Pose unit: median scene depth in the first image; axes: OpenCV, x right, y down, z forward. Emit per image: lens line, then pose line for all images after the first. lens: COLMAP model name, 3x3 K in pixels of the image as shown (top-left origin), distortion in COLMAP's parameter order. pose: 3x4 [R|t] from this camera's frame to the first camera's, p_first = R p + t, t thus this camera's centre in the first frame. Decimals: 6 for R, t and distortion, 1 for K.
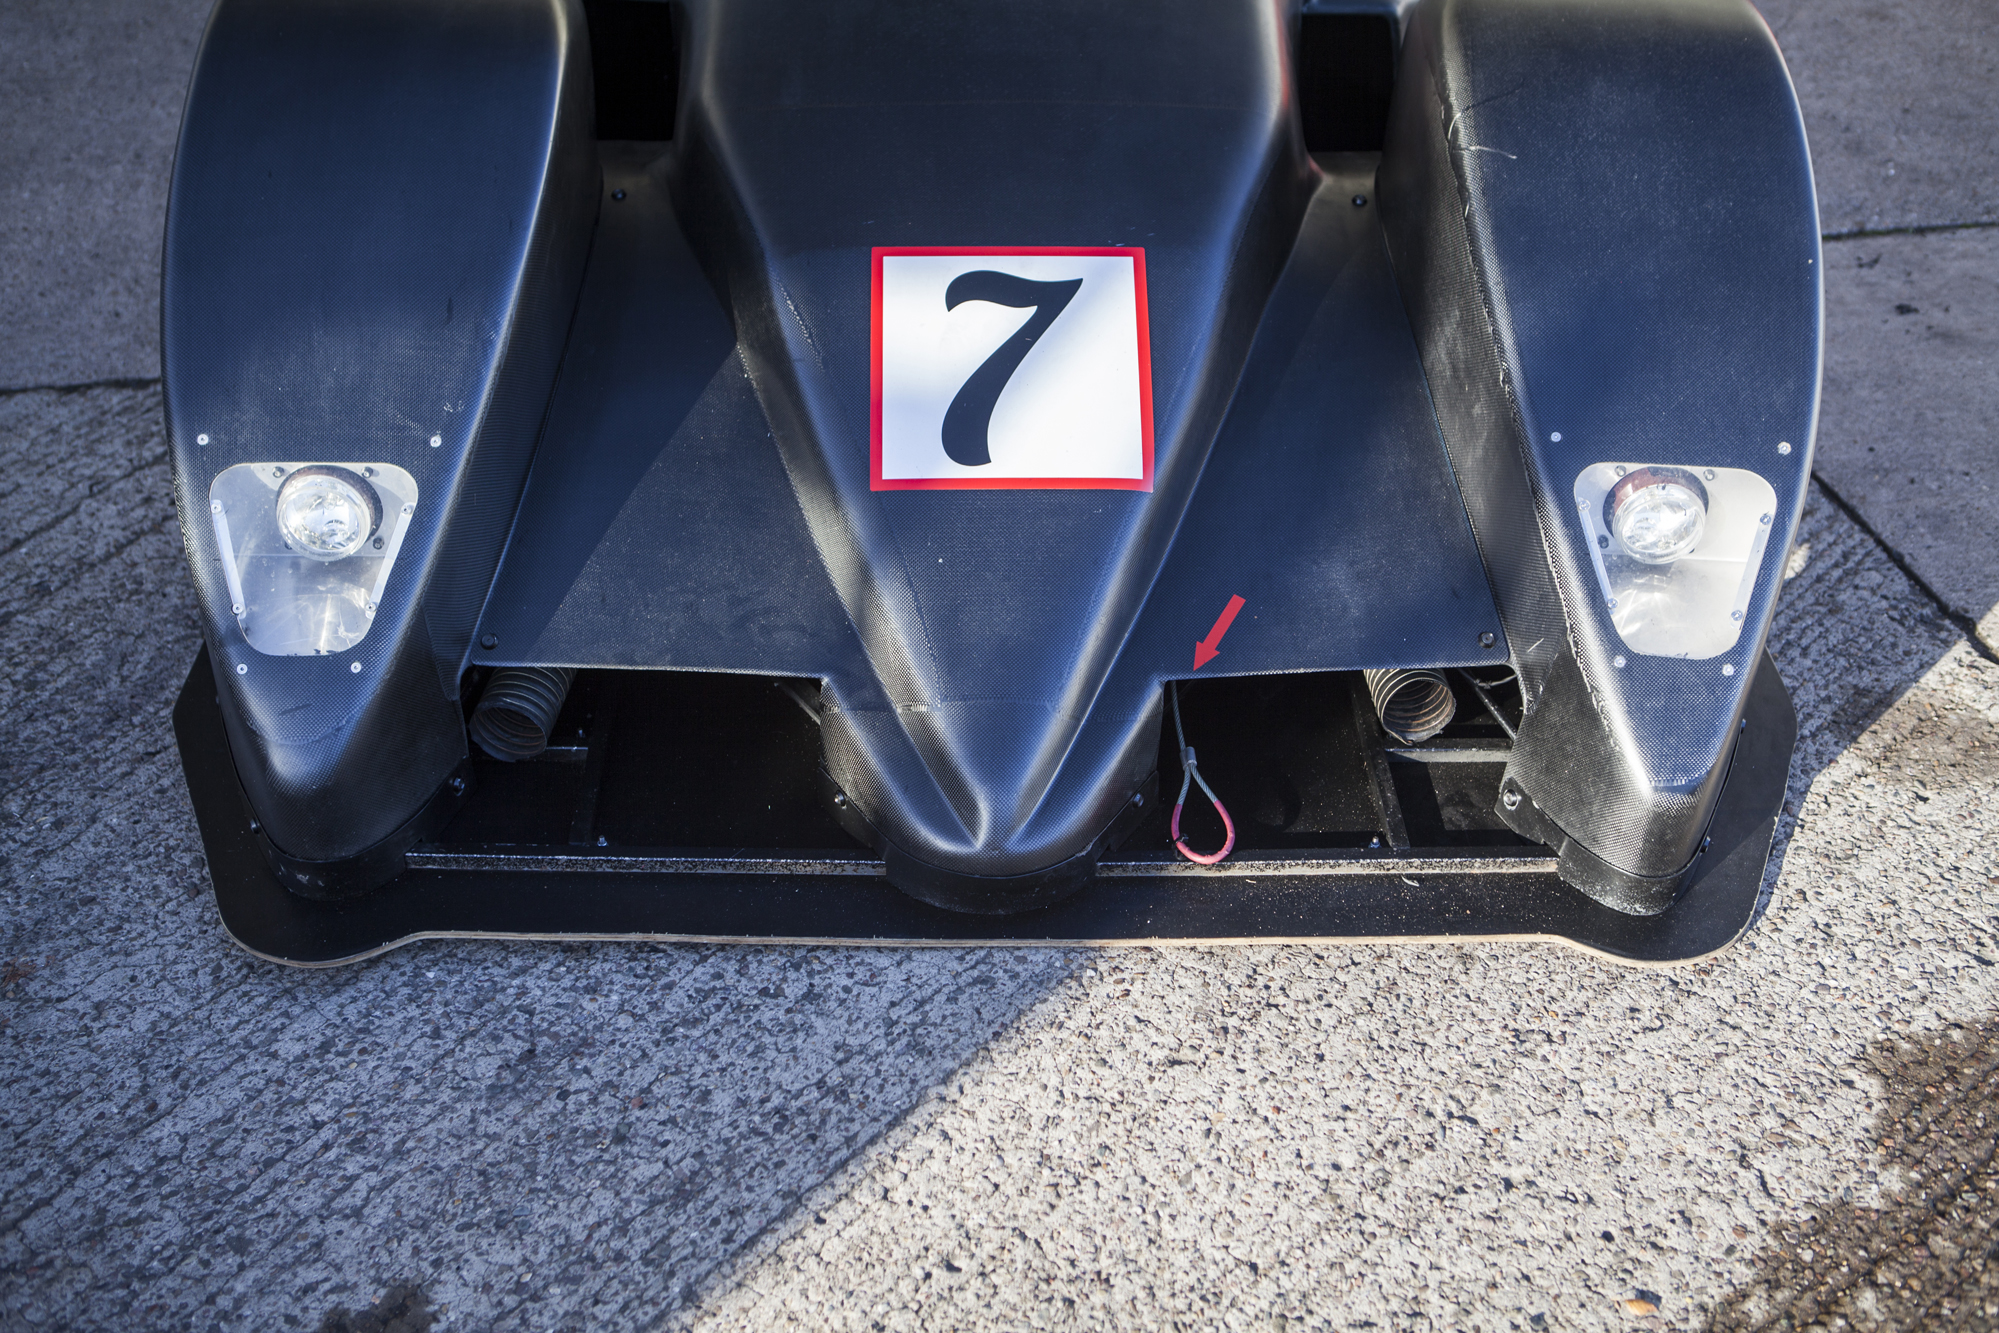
lens RADIAL K [[2199.2, 0, 999.5], [0, 2199.2, 666.5], [0, 0, 1]] dist [-0.101069, 0.218894]
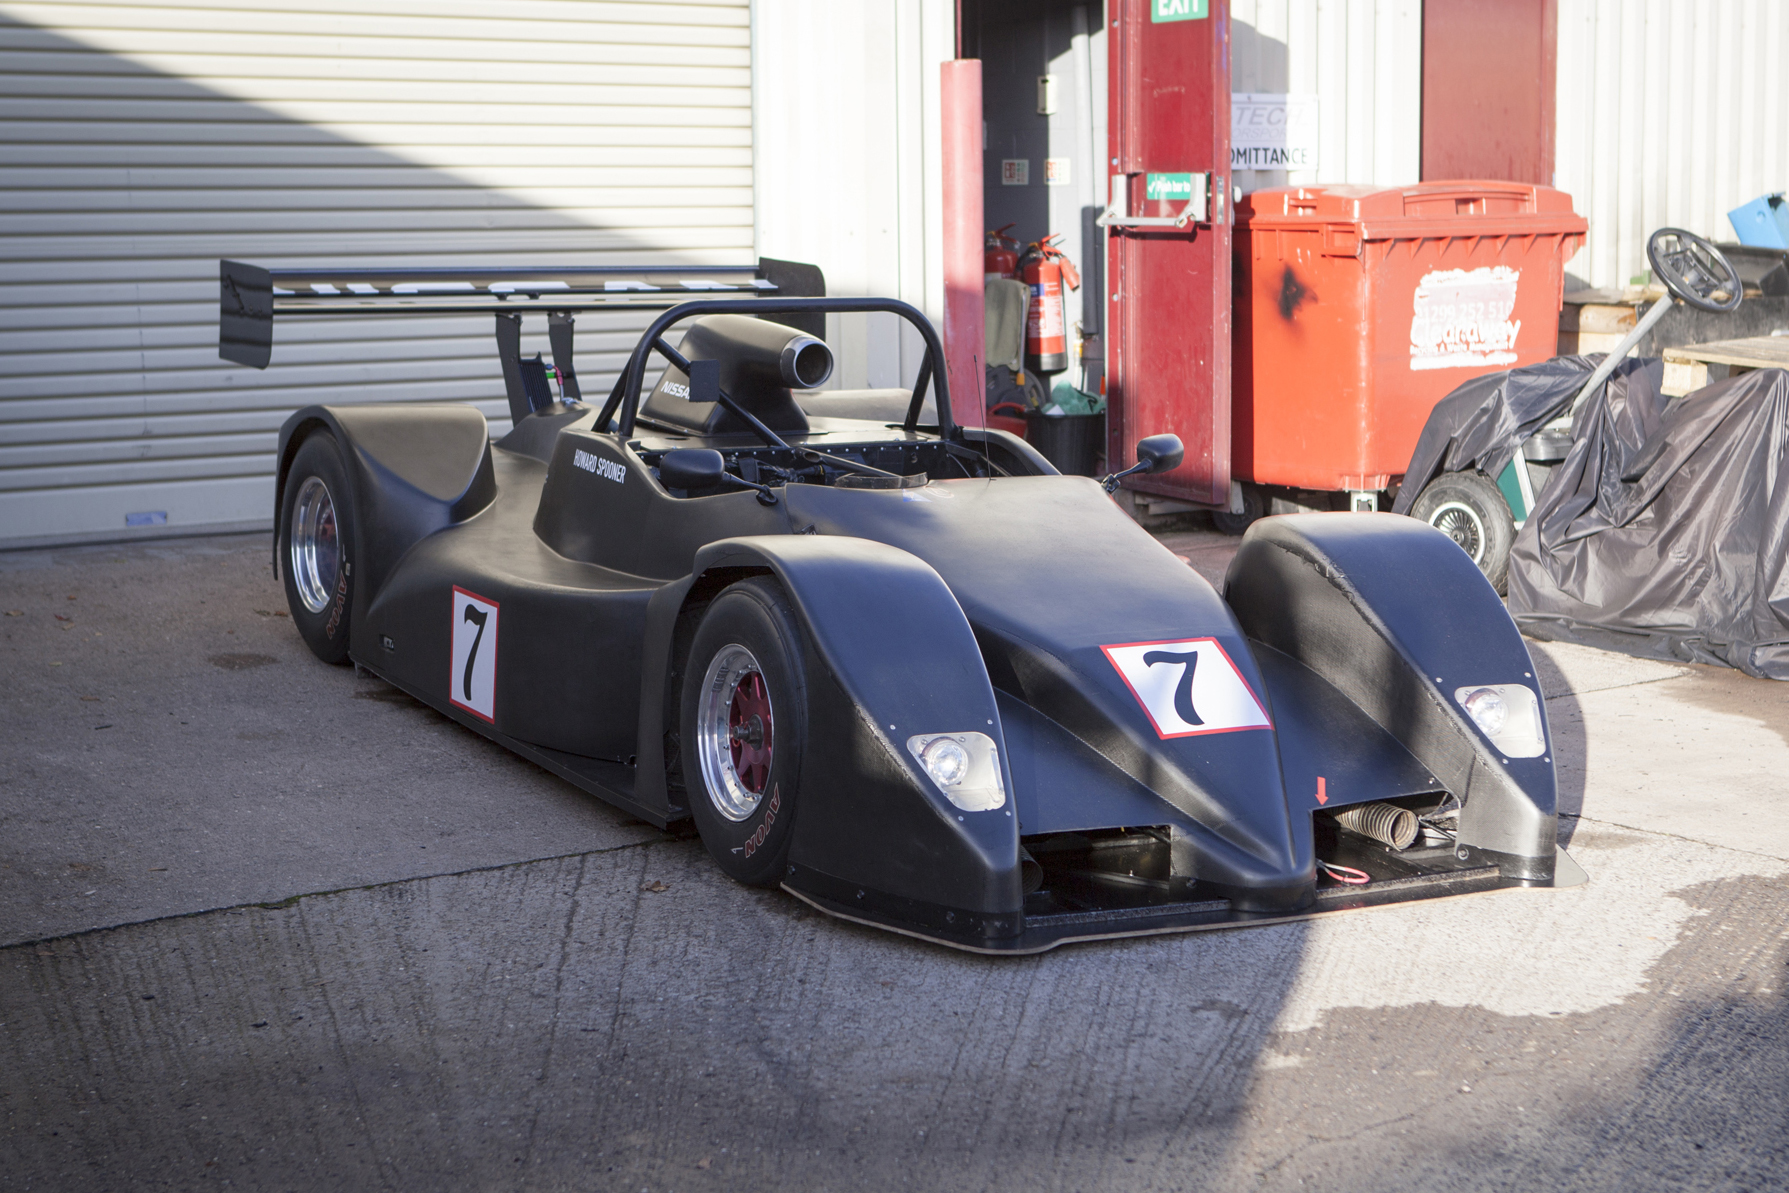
lens RADIAL K [[3488.7, 0, 894.5], [0, 3488.7, 596.5], [0, 0, 1]] dist [-0.038177, 0.193085]
pose [[0.887061, -0.067169, 0.456739, -1.850800], [0.261215, 0.888778, -0.376616, 1.011528], [-0.380643, 0.453389, 0.805946, -1.659424]]
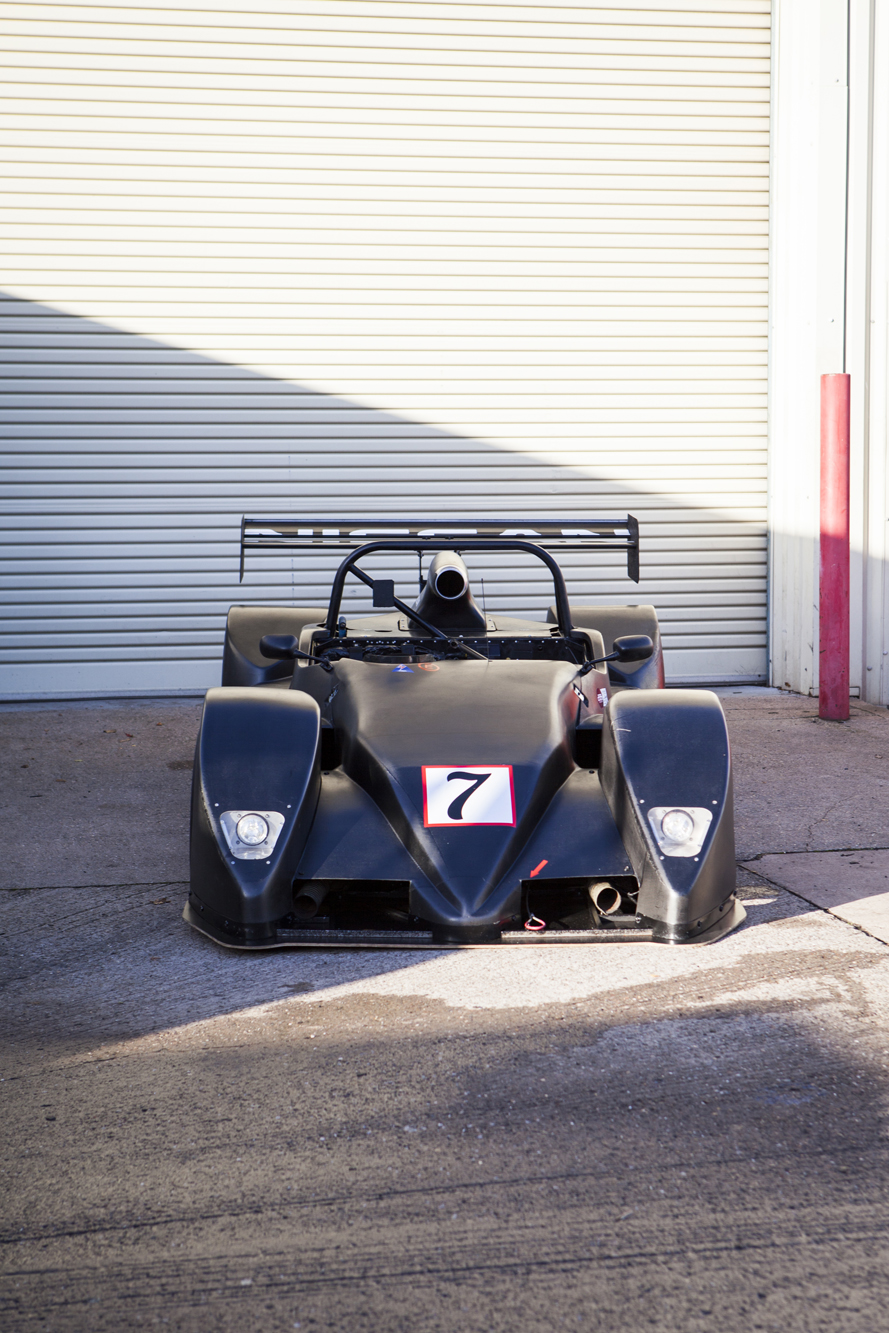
lens RADIAL K [[2700.4, 0, 444.5], [0, 2700.4, 666.5], [0, 0, 1]] dist [-0.030151, 0.005405]
pose [[0.999803, -0.016887, 0.010395, -0.070992], [0.019804, 0.877279, -0.479573, 1.655144], [-0.001021, 0.479684, 0.877441, -2.621981]]
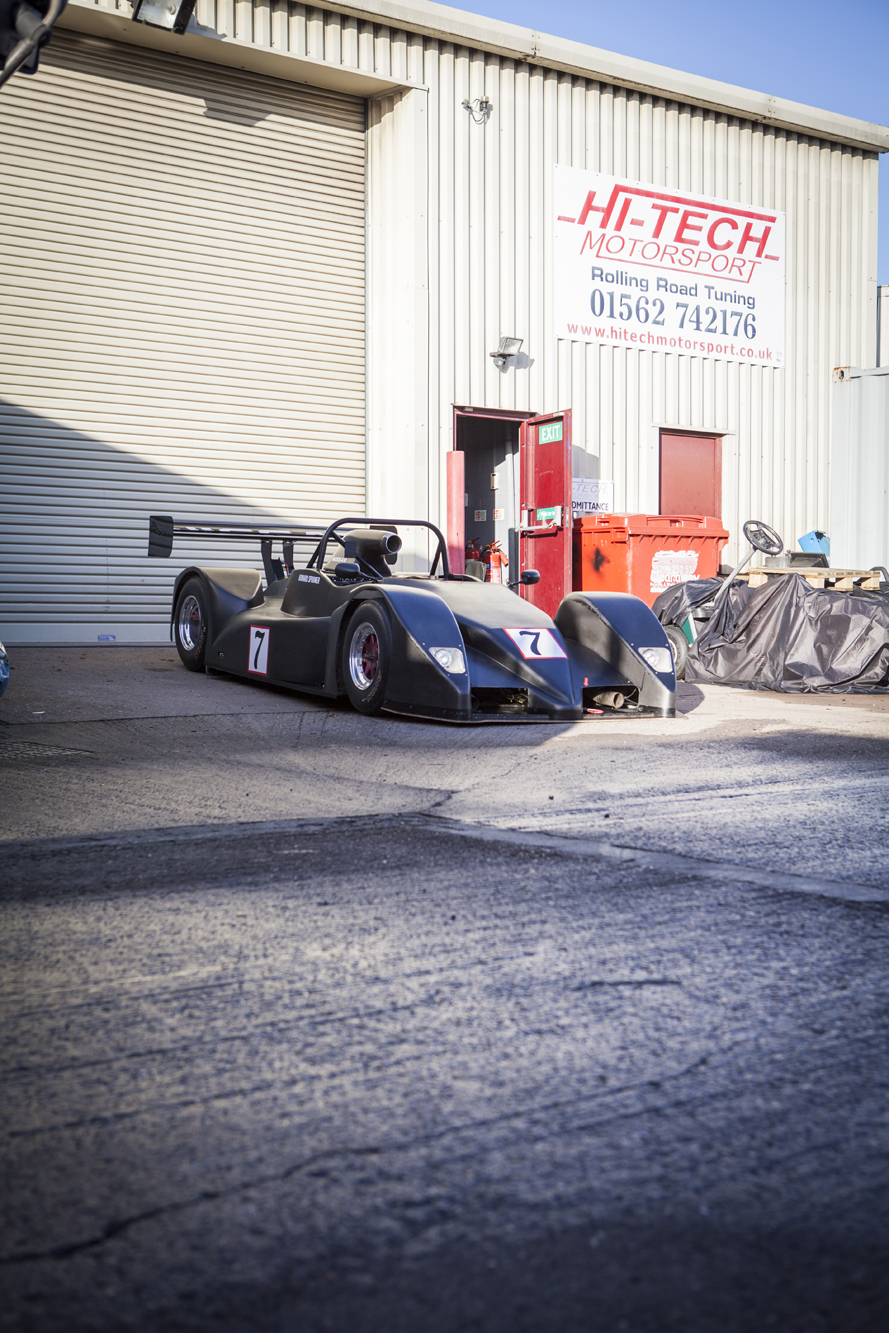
lens RADIAL K [[1903.6, 0, 444.5], [0, 1903.6, 666.5], [0, 0, 1]] dist [-0.003637, -0.012806]
pose [[0.883125, -0.016065, 0.468863, -2.575484], [0.257254, 0.852339, -0.455345, 2.138684], [-0.392316, 0.522743, 0.756854, -2.597704]]
